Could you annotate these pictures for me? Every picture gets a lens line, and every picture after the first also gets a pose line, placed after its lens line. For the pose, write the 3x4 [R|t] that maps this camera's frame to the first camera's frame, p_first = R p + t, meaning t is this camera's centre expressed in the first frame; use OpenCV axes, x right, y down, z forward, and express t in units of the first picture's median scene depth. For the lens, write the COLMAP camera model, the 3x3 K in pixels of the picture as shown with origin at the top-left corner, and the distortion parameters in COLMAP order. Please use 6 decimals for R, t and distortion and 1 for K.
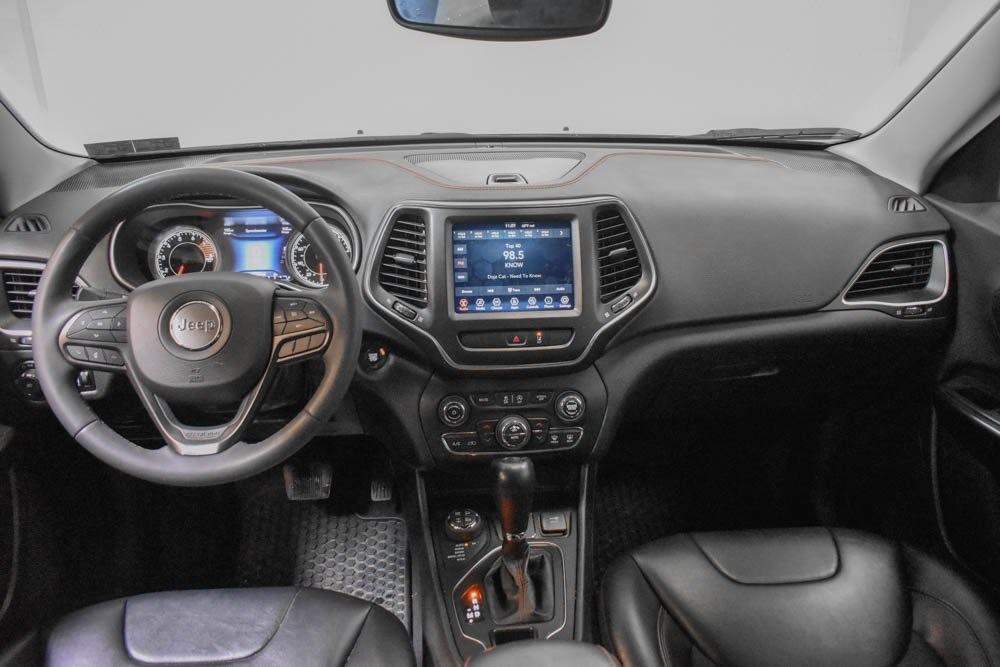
lens RADIAL K [[744.1, 0, 486.0], [0, 744.1, 333.7], [0, 0, 1]] dist [-0.015540, 0.009483]
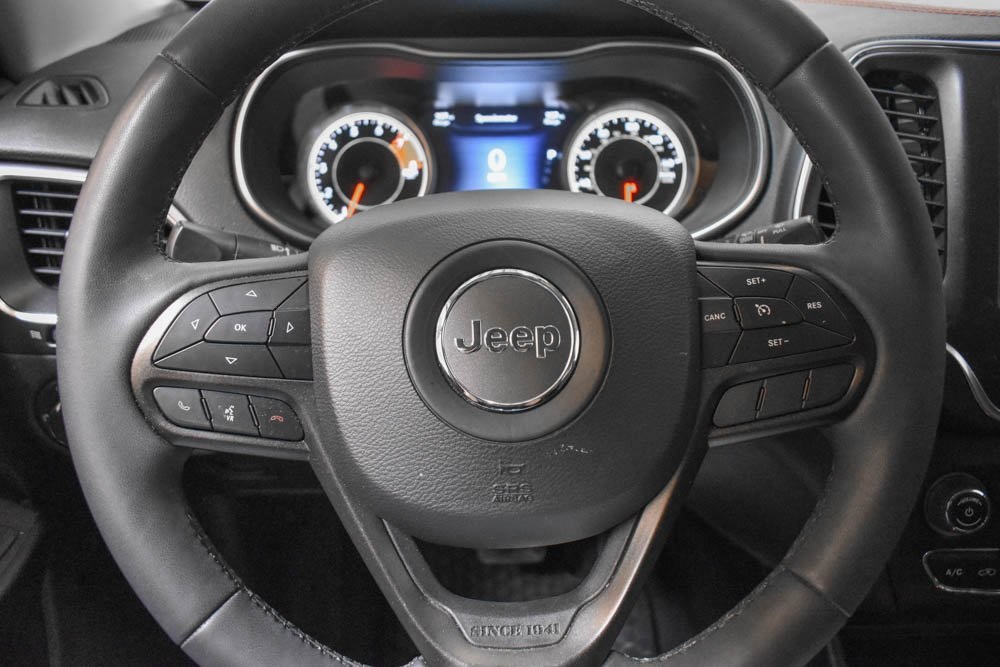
lens RADIAL K [[744.1, 0, 497.5], [0, 744.1, 330.5], [0, 0, 1]] dist [-0.015540, 0.009483]
pose [[0.998035, 0.024769, -0.057548, -0.309576], [-0.020339, 0.996876, 0.076324, -0.035072], [0.059258, -0.075003, 0.995421, 0.534196]]
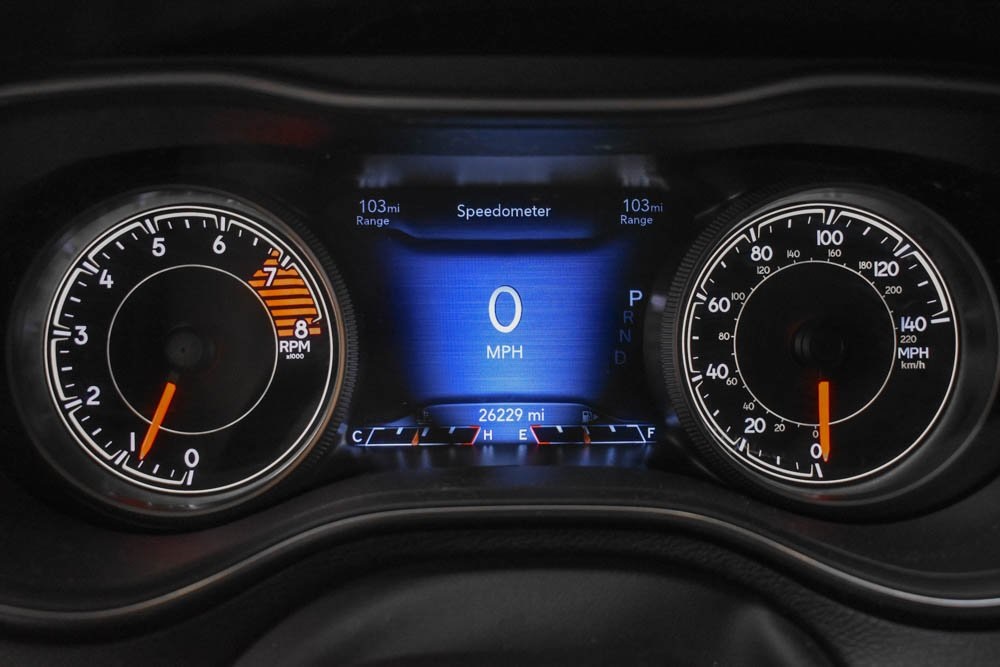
lens RADIAL K [[1154.4, 0, 503.0], [0, 1154.4, 339.7], [0, 0, 1]] dist [0.005351, 0.000000]
pose [[0.999255, 0.025280, -0.029161, -0.336161], [-0.024260, 0.999098, 0.034838, -0.127040], [0.030016, -0.034105, 0.998967, 0.745055]]
